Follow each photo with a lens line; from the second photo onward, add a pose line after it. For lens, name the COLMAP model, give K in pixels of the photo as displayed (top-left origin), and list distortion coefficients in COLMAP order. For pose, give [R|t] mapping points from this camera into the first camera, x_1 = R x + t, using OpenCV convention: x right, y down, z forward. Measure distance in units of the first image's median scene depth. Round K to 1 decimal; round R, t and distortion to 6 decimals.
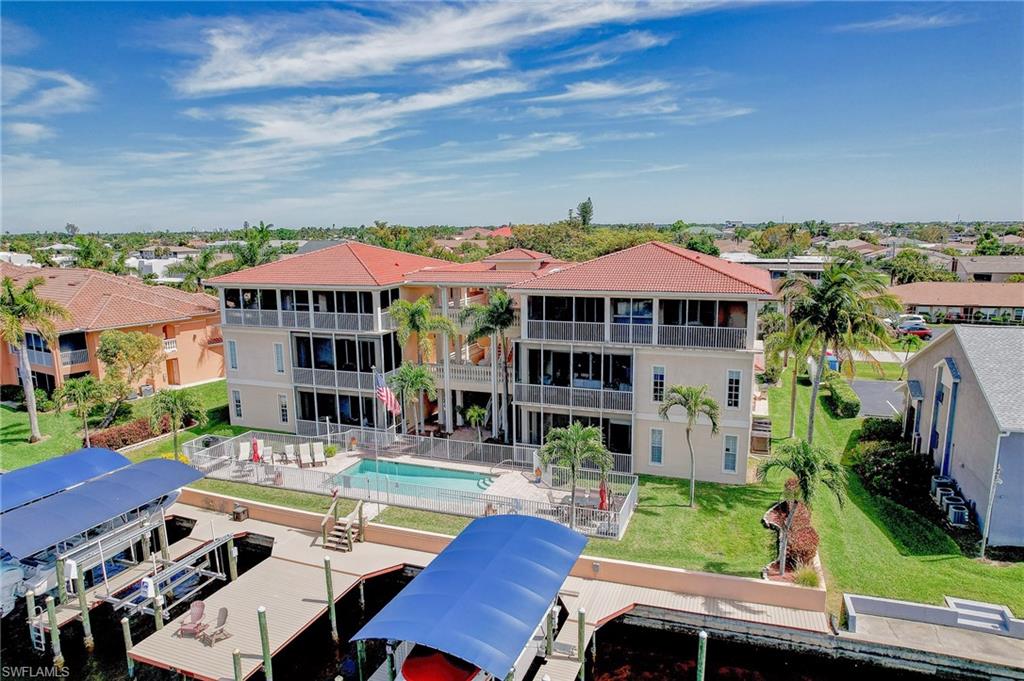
lens RADIAL K [[668.7, 0, 512.0], [0, 668.7, 340.5], [0, 0, 1]] dist [-0.030389, -0.000743]
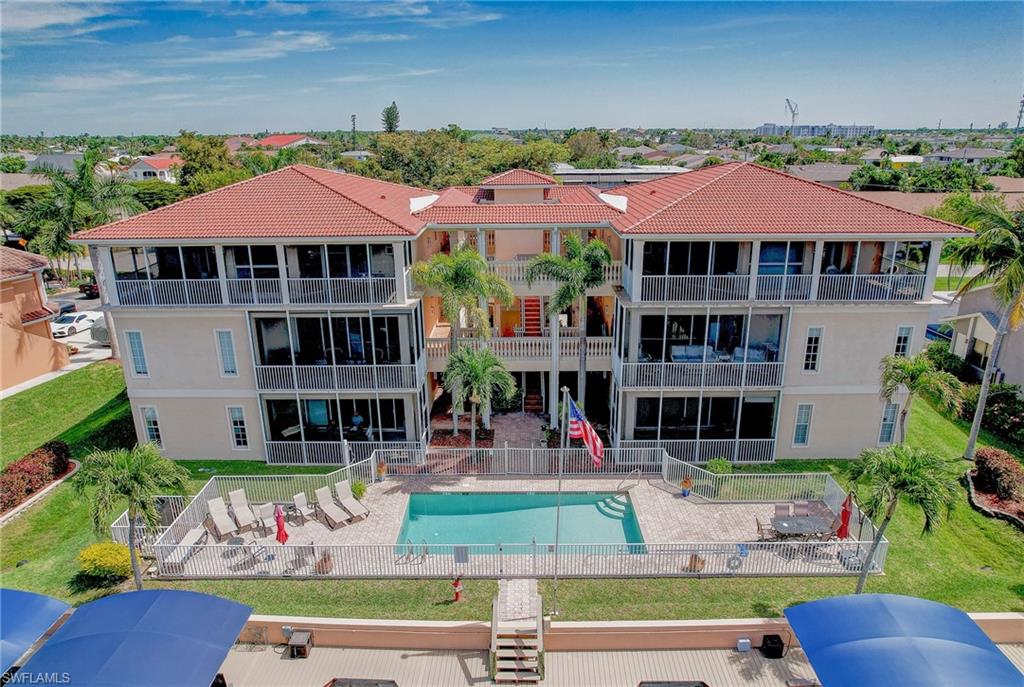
lens RADIAL K [[672.7, 0, 515.1], [0, 672.7, 330.4], [0, 0, 1]] dist [-0.085597, 0.076101]
pose [[0.939371, -0.092114, 0.330299, -0.326601], [0.052607, 0.990554, 0.126632, -0.066572], [-0.338844, -0.101578, 0.935343, 0.339509]]
